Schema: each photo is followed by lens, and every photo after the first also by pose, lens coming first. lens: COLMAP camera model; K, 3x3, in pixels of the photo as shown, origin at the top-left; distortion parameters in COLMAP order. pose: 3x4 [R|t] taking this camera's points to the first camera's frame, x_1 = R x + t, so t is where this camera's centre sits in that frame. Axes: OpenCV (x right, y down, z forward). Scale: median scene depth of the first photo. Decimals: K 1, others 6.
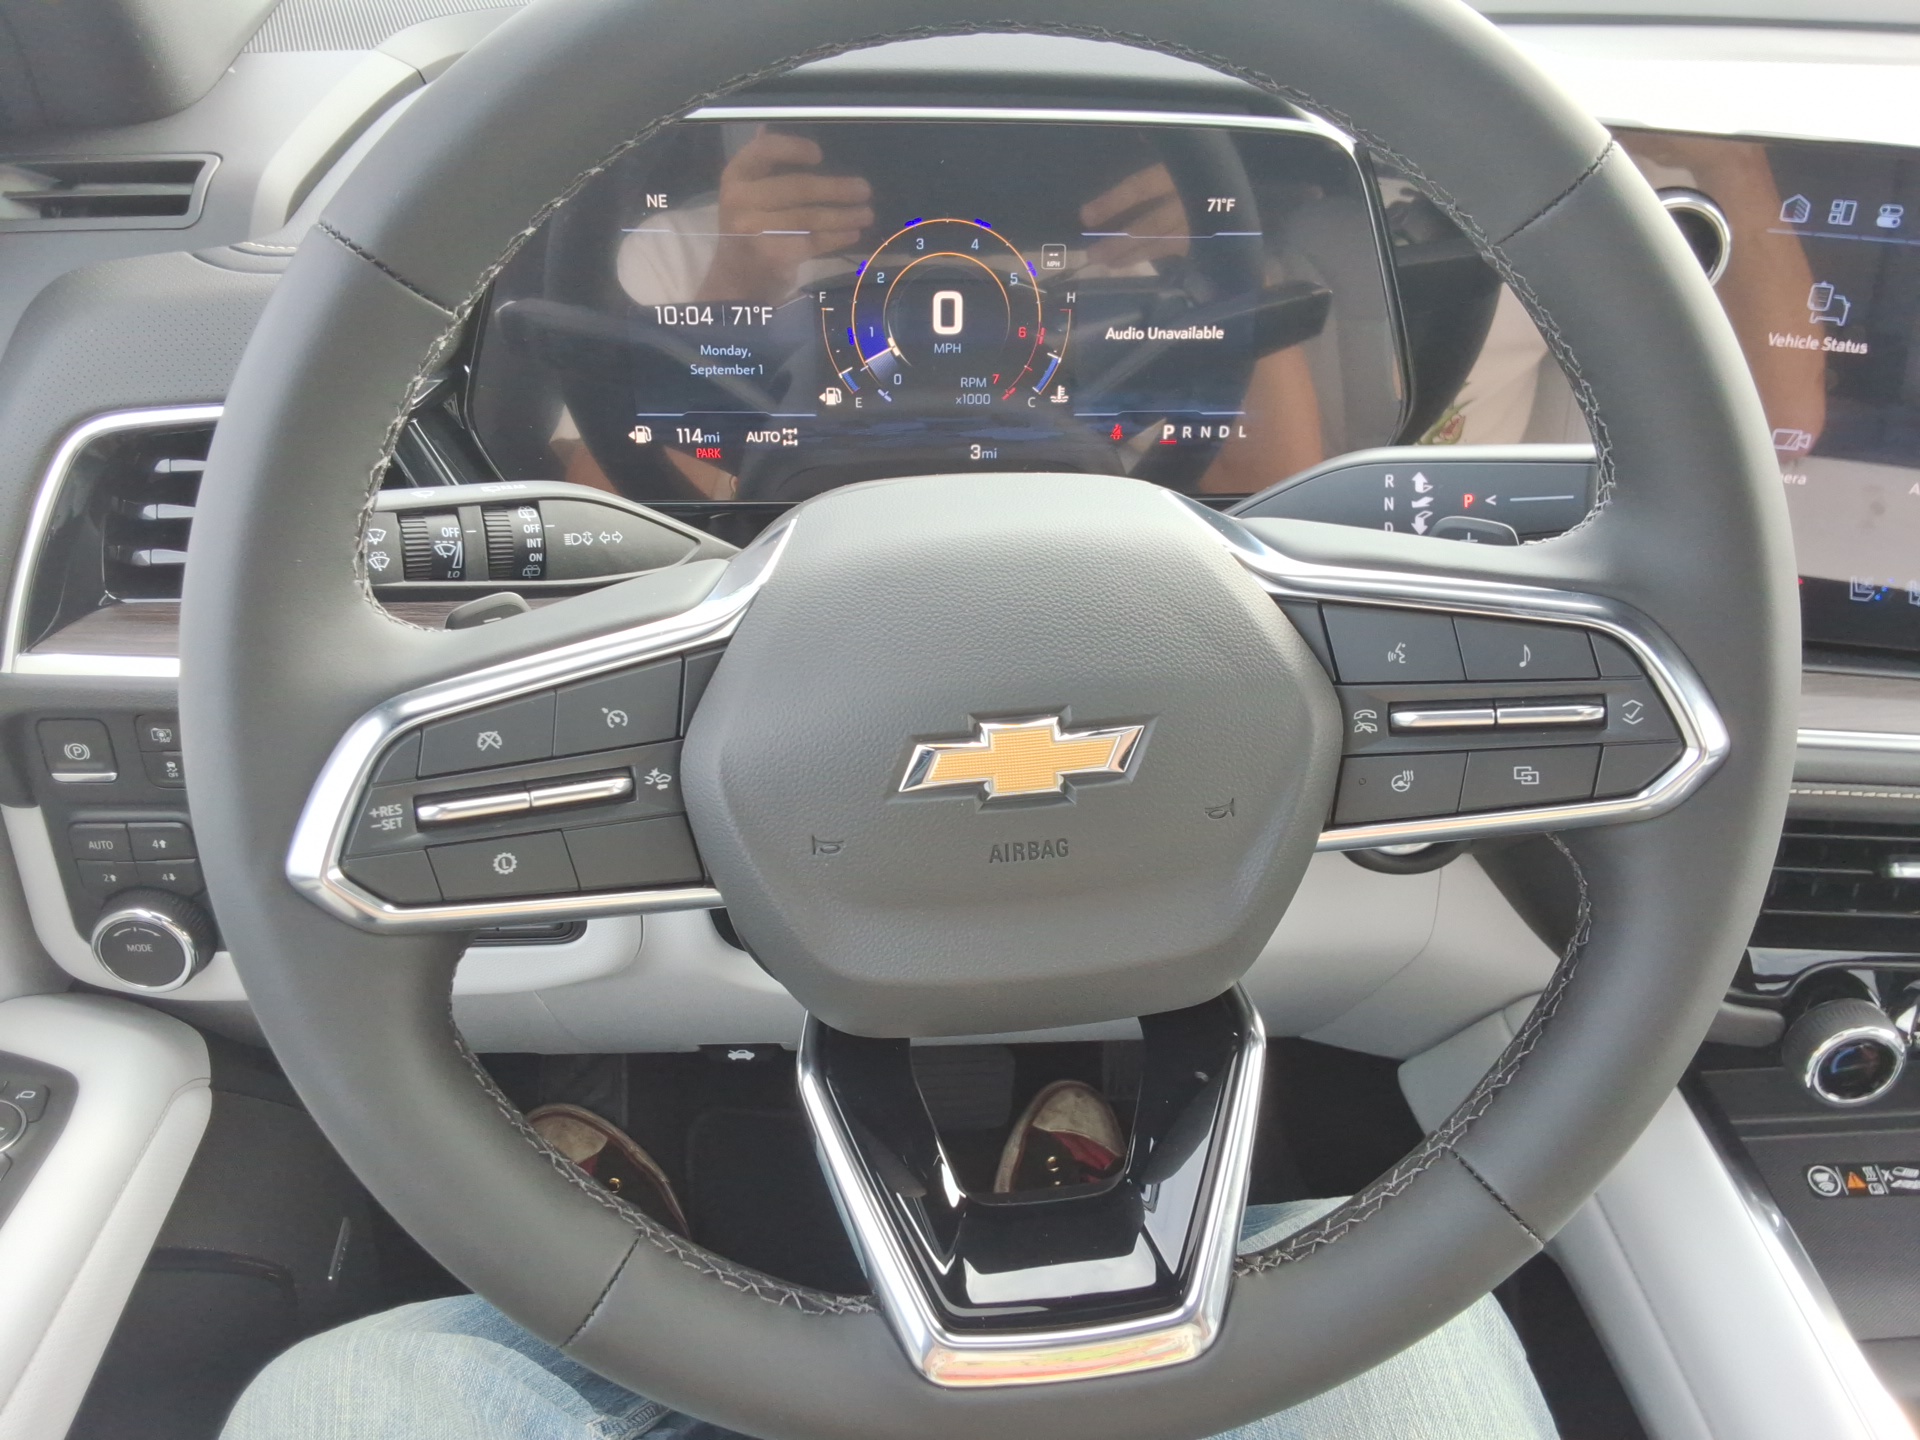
lens RADIAL K [[1541.5, 0, 967.0], [0, 1541.5, 723.8], [0, 0, 1]] dist [0.123511, -0.195691]
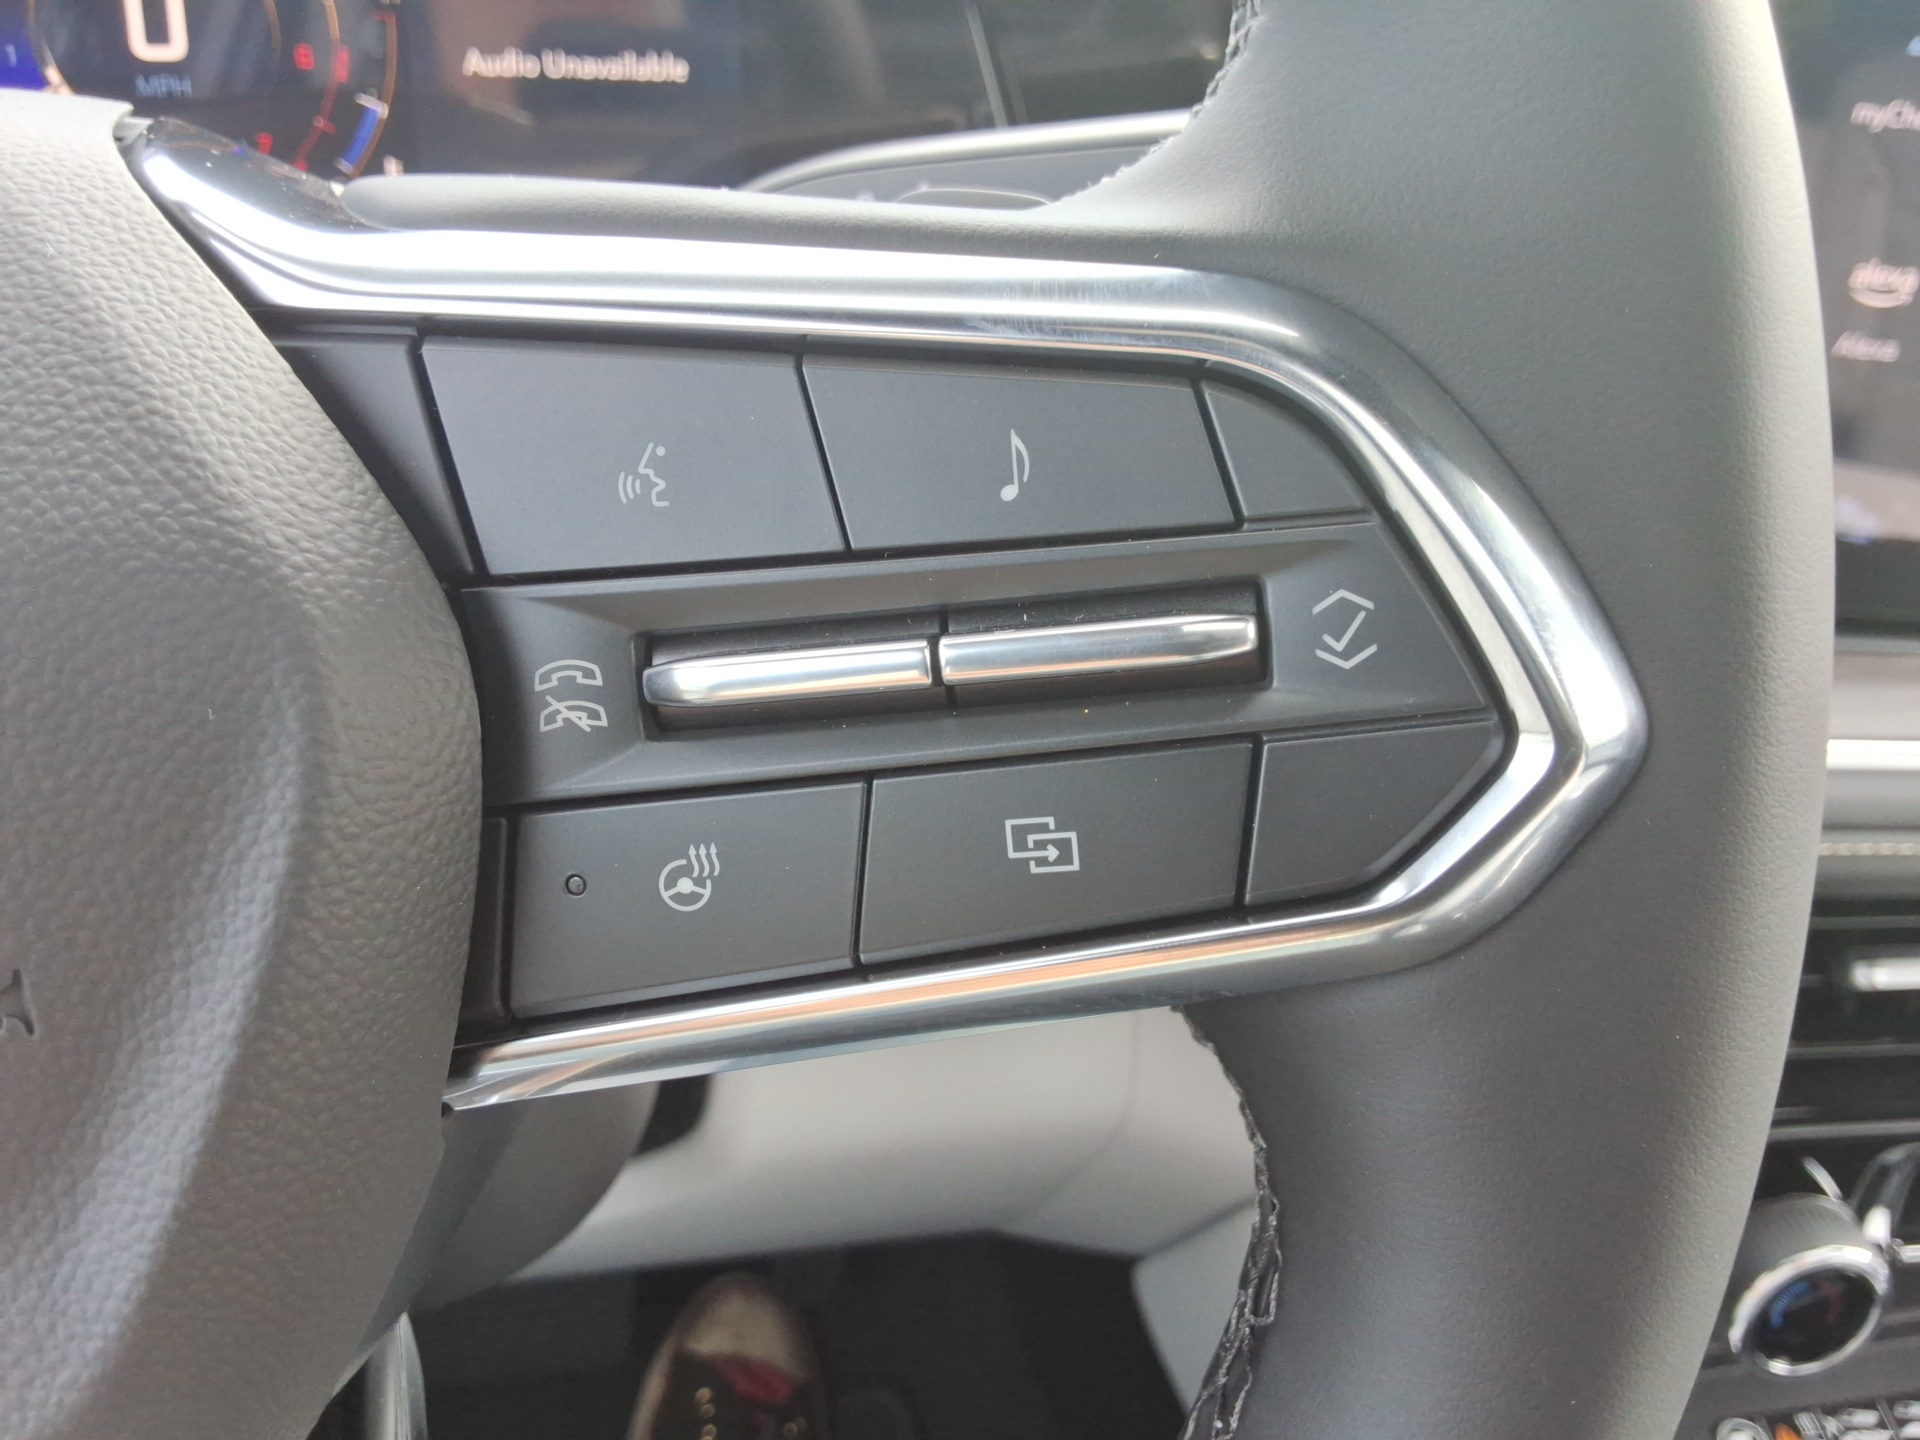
lens RADIAL K [[1541.5, 0, 967.0], [0, 1541.5, 723.8], [0, 0, 1]] dist [0.123511, -0.195691]
pose [[0.994454, -0.030180, 0.100749, 0.309830], [0.035308, 0.998149, -0.049509, 0.023307], [-0.099068, 0.052792, 0.993679, 0.681906]]
